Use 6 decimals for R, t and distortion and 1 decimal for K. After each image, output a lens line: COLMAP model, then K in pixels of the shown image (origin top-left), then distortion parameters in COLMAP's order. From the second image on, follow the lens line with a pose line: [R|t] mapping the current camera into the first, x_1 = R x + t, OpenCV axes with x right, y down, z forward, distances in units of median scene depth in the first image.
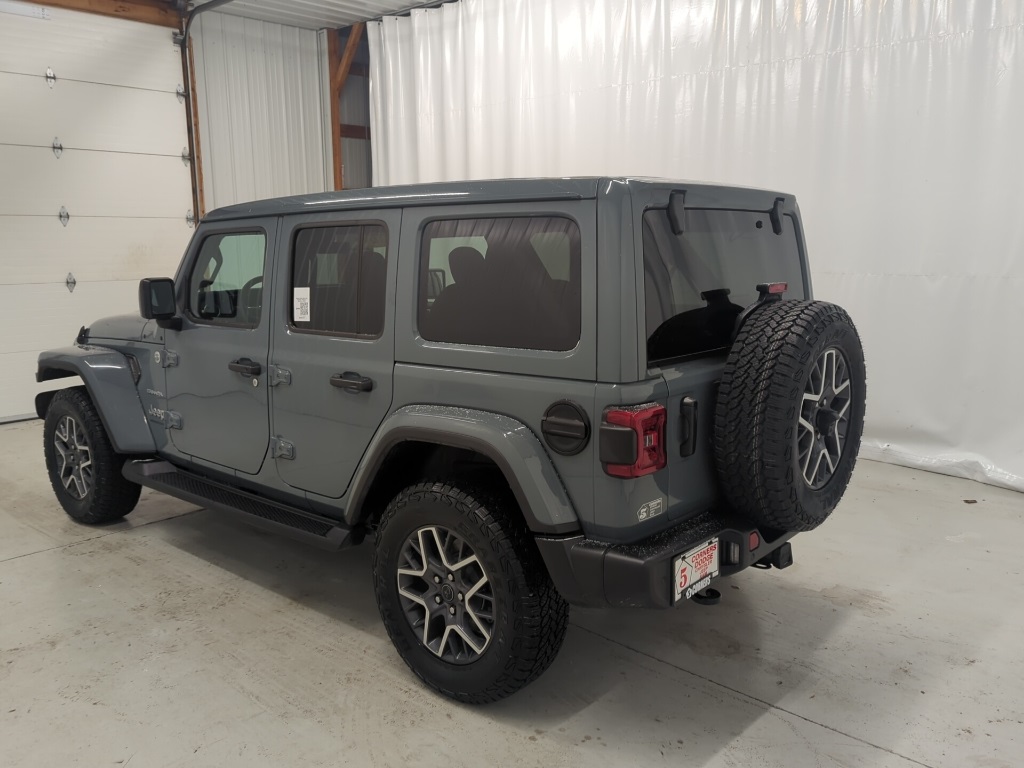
lens RADIAL K [[840.3, 0, 522.0], [0, 840.3, 383.5], [0, 0, 1]] dist [0.037012, -0.049342]
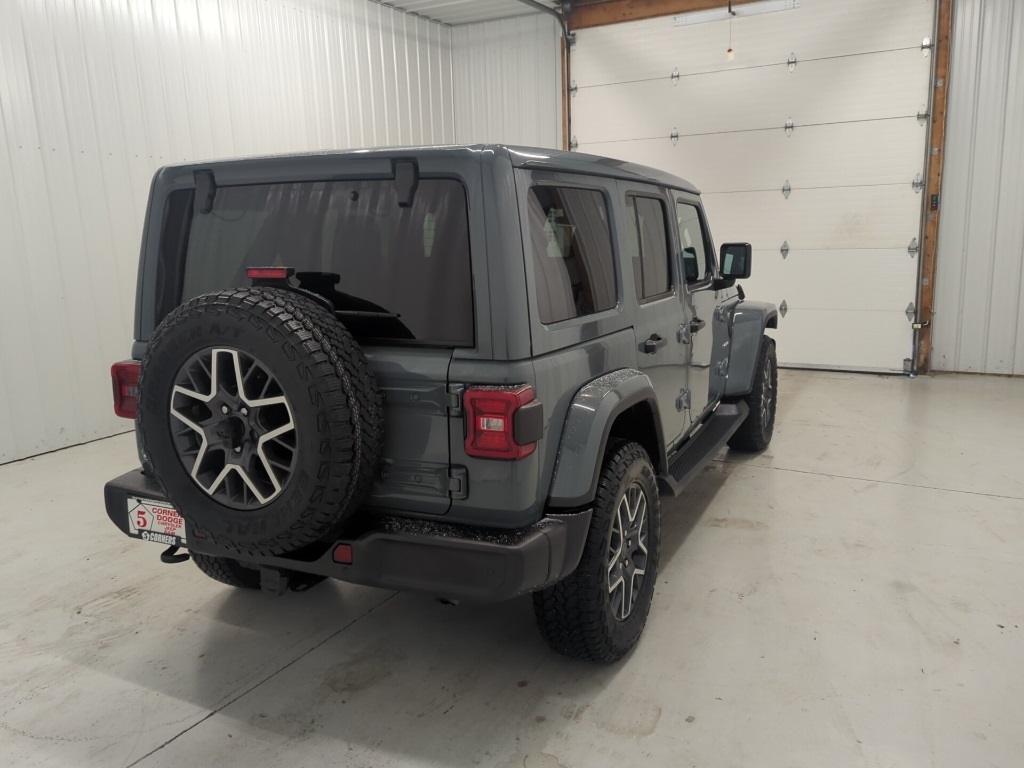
lens RADIAL K [[840.3, 0, 516.2], [0, 840.3, 381.1], [0, 0, 1]] dist [0.037012, -0.049342]
pose [[0.238964, 0.171571, -0.955751, 1.094528], [-0.134019, 0.980674, 0.142537, -0.146221], [0.961735, 0.094028, 0.257340, 0.936809]]
